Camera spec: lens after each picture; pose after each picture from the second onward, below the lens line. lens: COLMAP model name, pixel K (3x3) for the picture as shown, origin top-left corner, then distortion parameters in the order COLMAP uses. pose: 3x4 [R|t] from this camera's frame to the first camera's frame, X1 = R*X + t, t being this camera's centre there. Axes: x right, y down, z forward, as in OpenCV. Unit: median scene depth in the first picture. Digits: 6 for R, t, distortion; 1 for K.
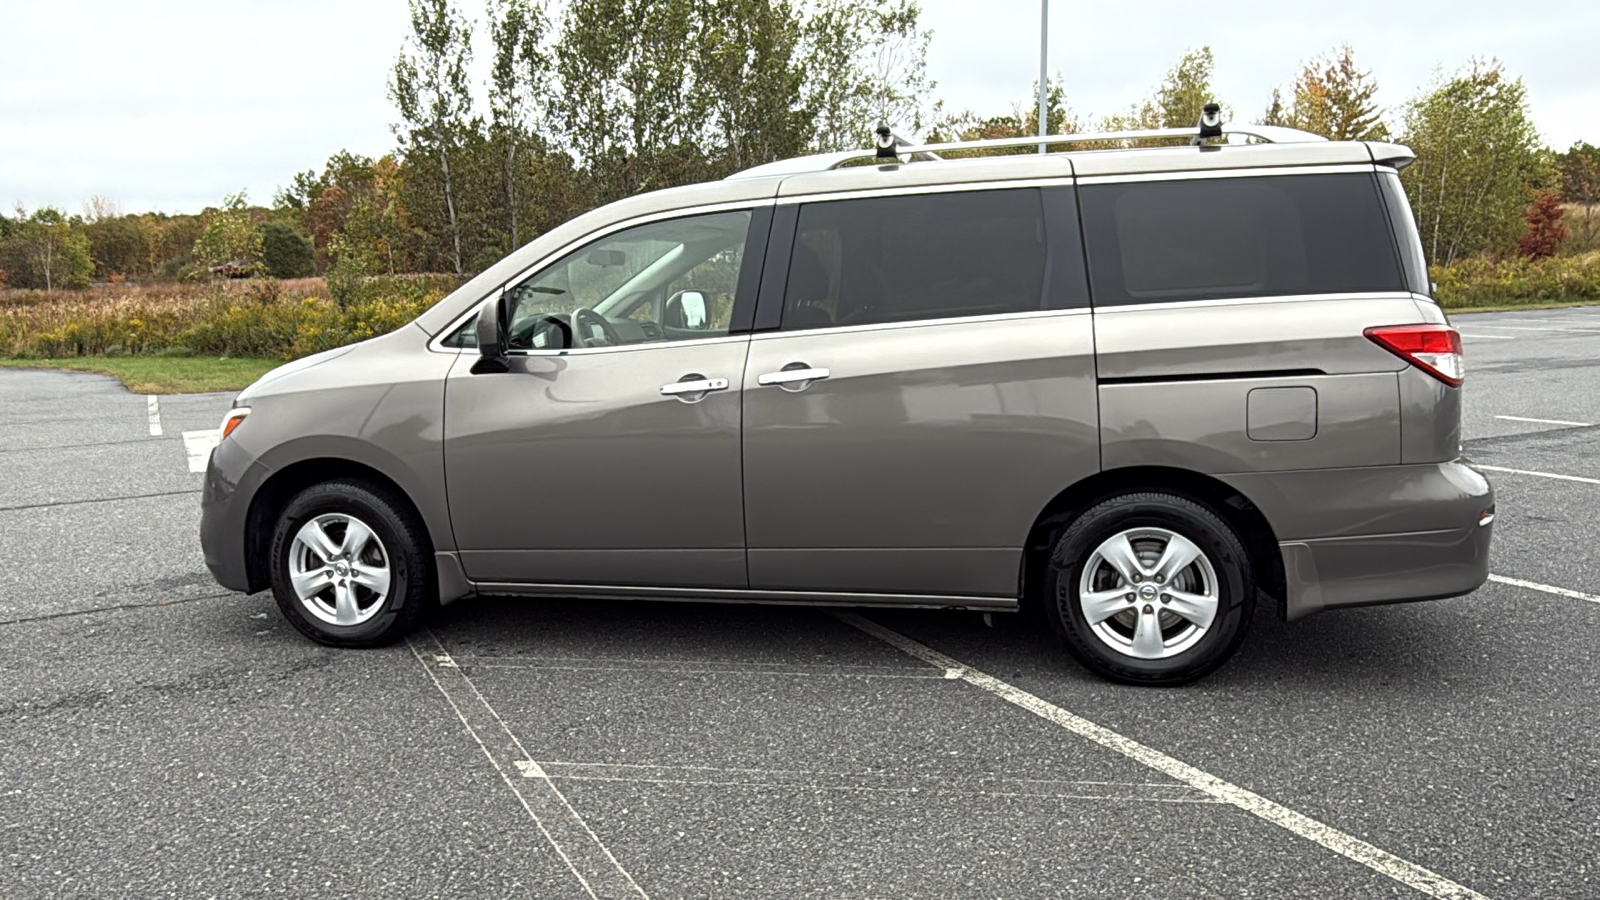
lens RADIAL K [[1292.8, 0, 803.4], [0, 1292.8, 449.9], [0, 0, 1]] dist [0.003096, -0.008003]
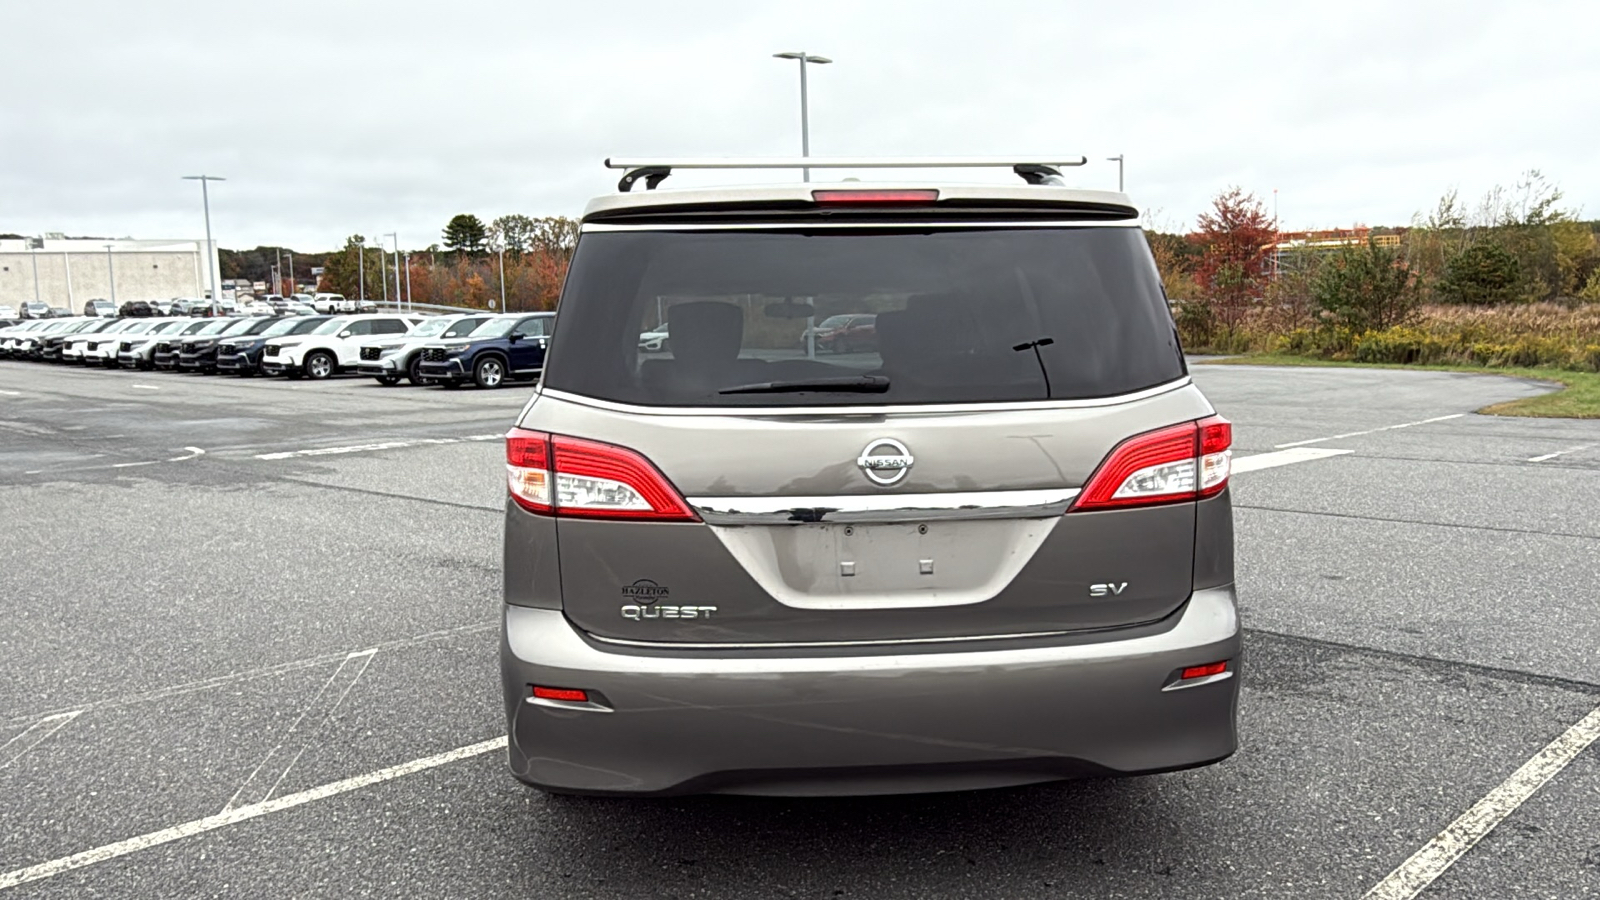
lens RADIAL K [[1290.8, 0, 800.0], [0, 1290.8, 450.0], [0, 0, 1]] dist [0.008531, -0.012732]
pose [[0.313144, 0.116601, -0.942521, 1.129498], [-0.118834, 0.989445, 0.082925, -0.149545], [0.942242, 0.086036, 0.323695, 0.798424]]
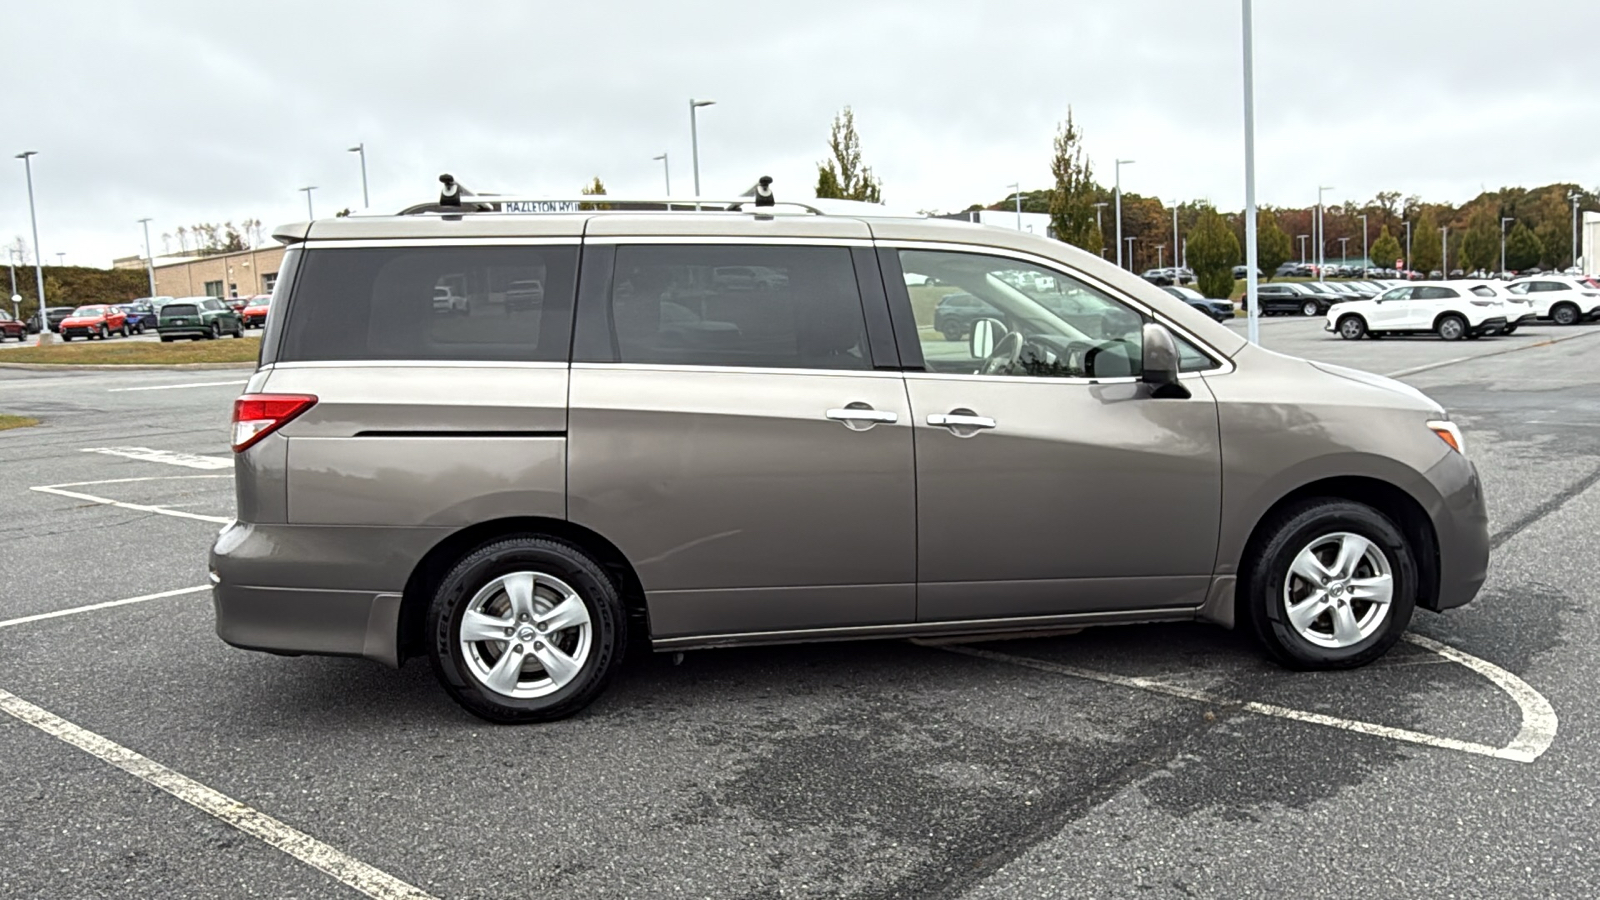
lens RADIAL K [[1292.8, 0, 803.4], [0, 1292.8, 449.9], [0, 0, 1]] dist [0.003096, -0.008003]
pose [[-0.922283, 0.091997, -0.375407, 0.509263], [-0.001975, 0.970127, 0.242591, -0.326496], [0.386510, 0.224479, -0.894550, 2.255389]]
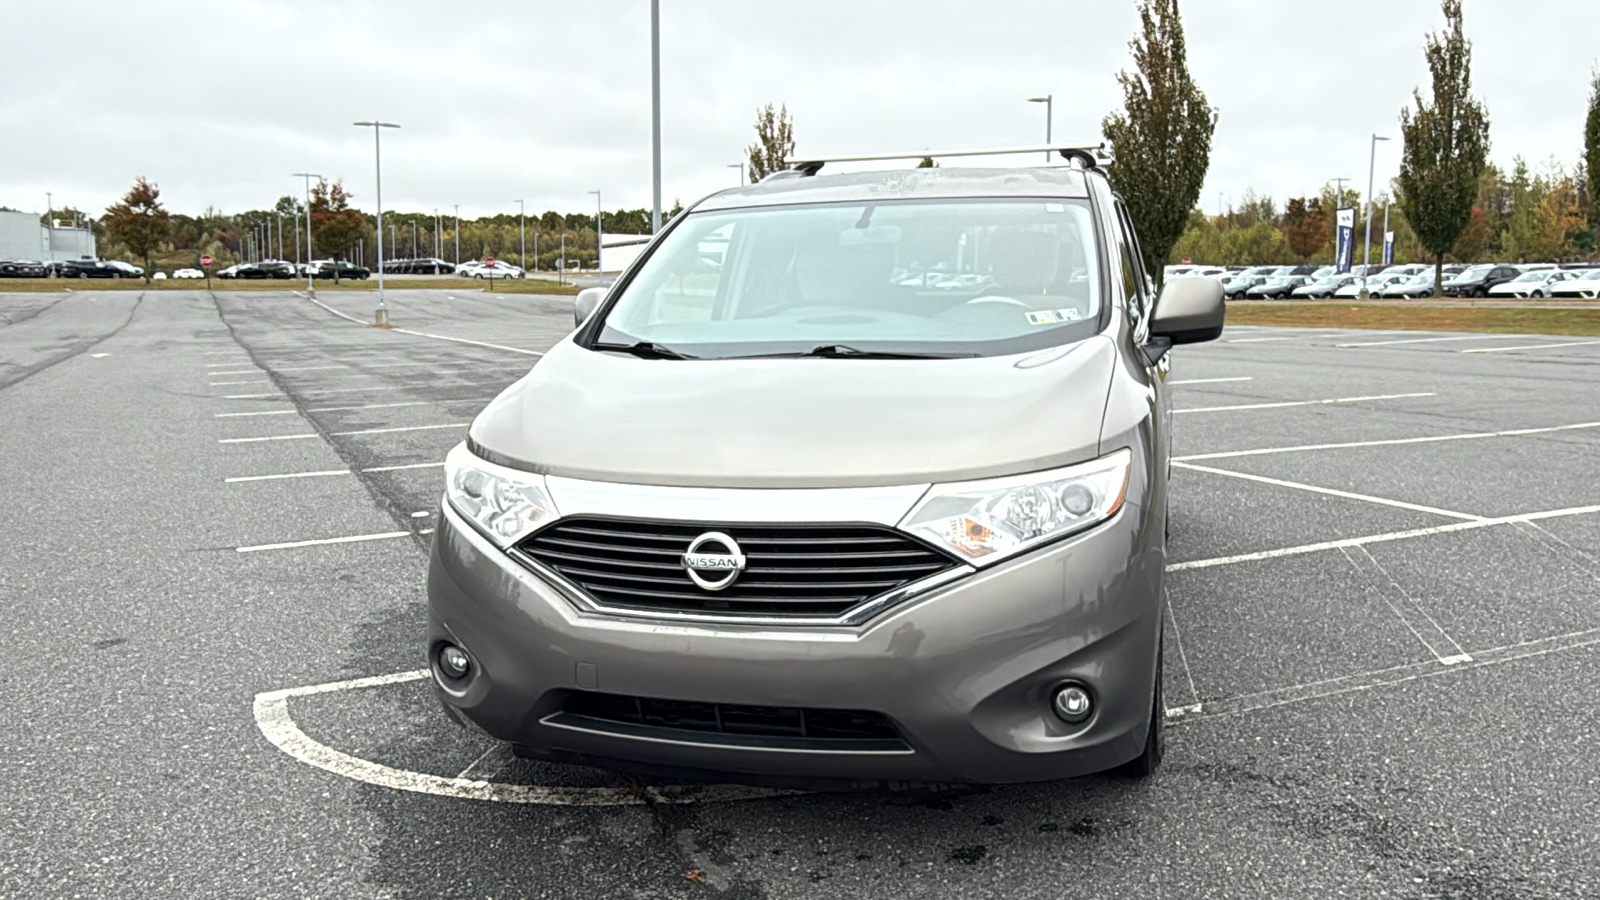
lens RADIAL K [[1292.8, 0, 803.4], [0, 1292.8, 449.9], [0, 0, 1]] dist [0.003096, -0.008003]
pose [[0.039015, -0.106254, 0.993573, -1.161022], [0.151140, 0.983518, 0.099244, -0.129042], [-0.987742, 0.146297, 0.054431, 1.238242]]
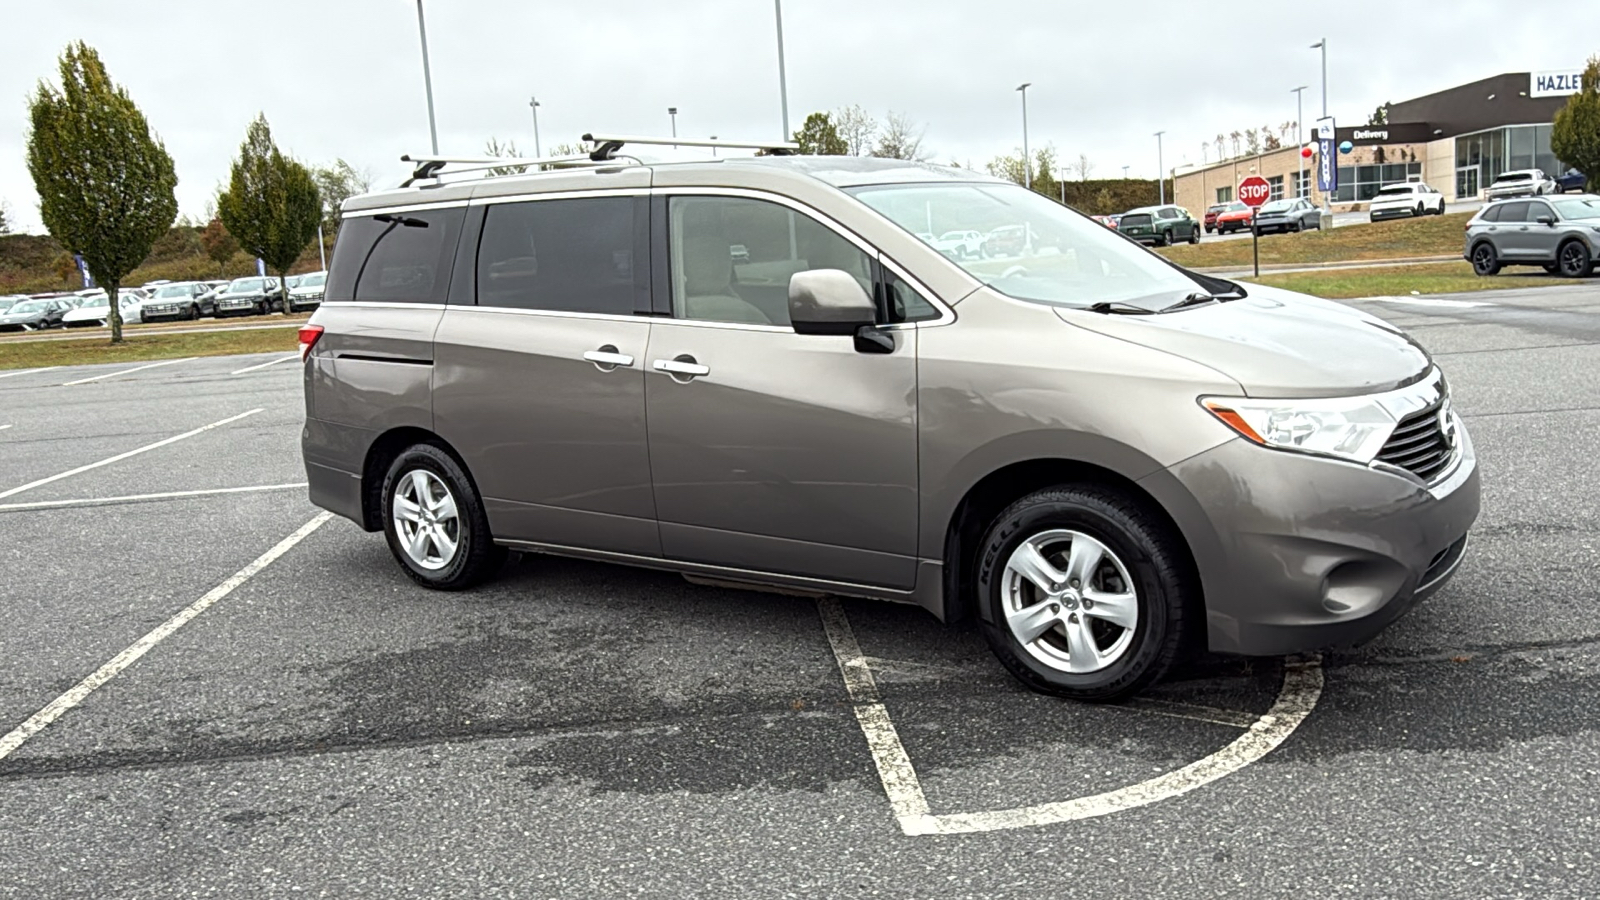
lens RADIAL K [[1292.8, 0, 803.4], [0, 1292.8, 449.9], [0, 0, 1]] dist [0.003096, -0.008003]
pose [[-0.924385, 0.021338, 0.380865, -0.455995], [0.130478, 0.955898, 0.263126, -0.297149], [-0.358453, 0.292924, -0.886401, 2.283033]]
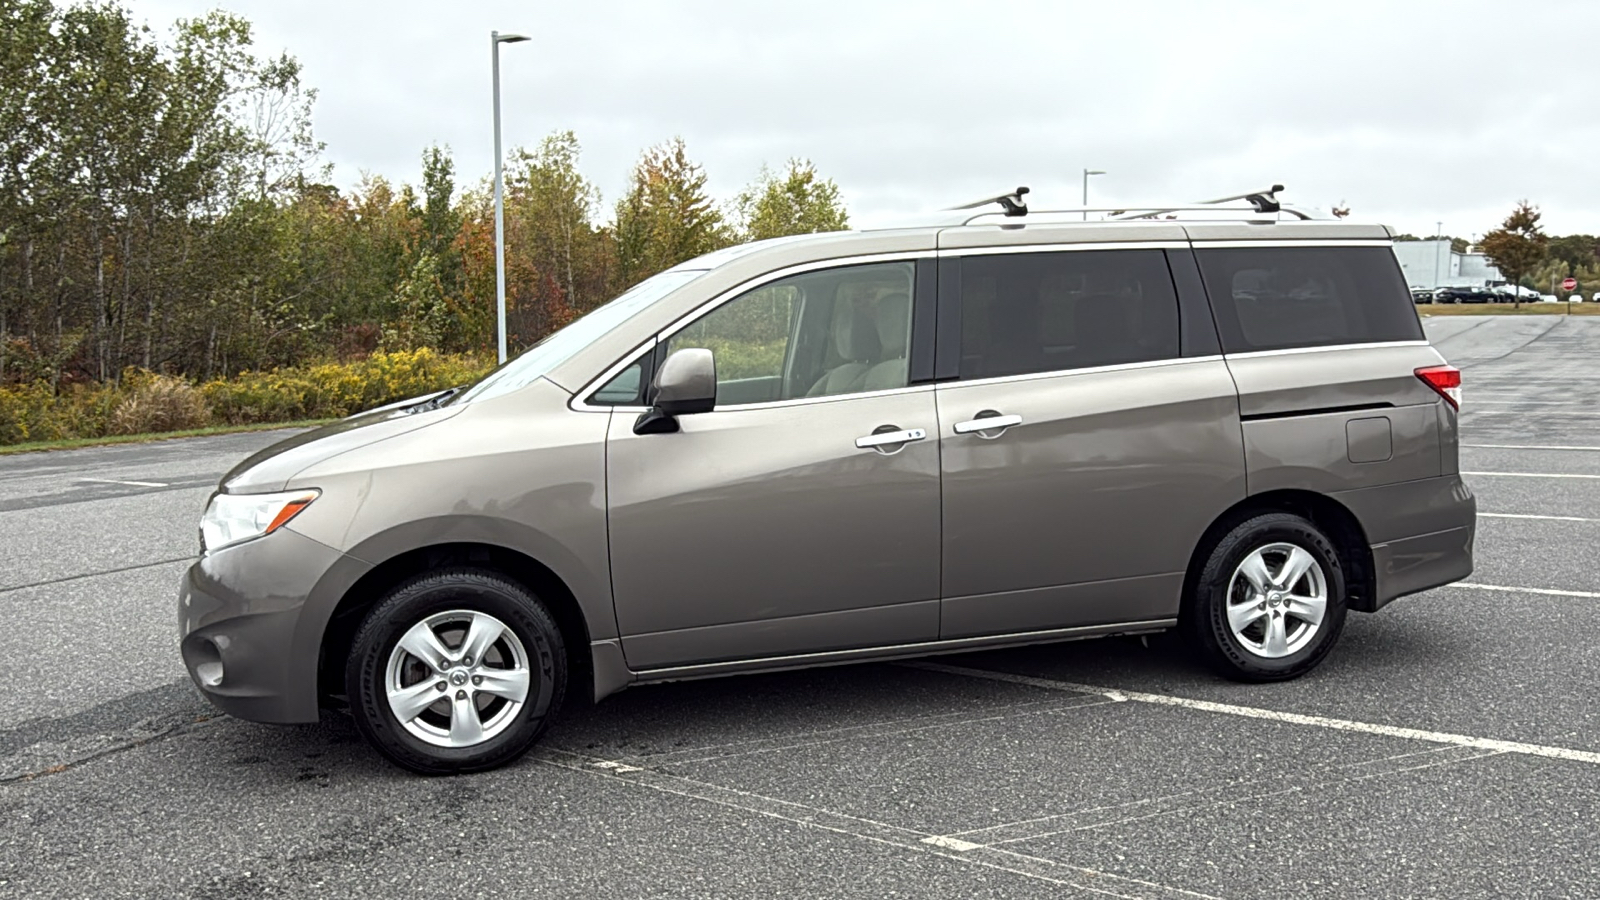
lens RADIAL K [[1292.8, 0, 803.4], [0, 1292.8, 449.9], [0, 0, 1]] dist [0.003096, -0.008003]
pose [[0.868372, -0.039578, 0.494332, -0.621373], [0.067381, 0.996983, -0.038543, -0.006587], [-0.491315, 0.066778, 0.868418, 0.181609]]
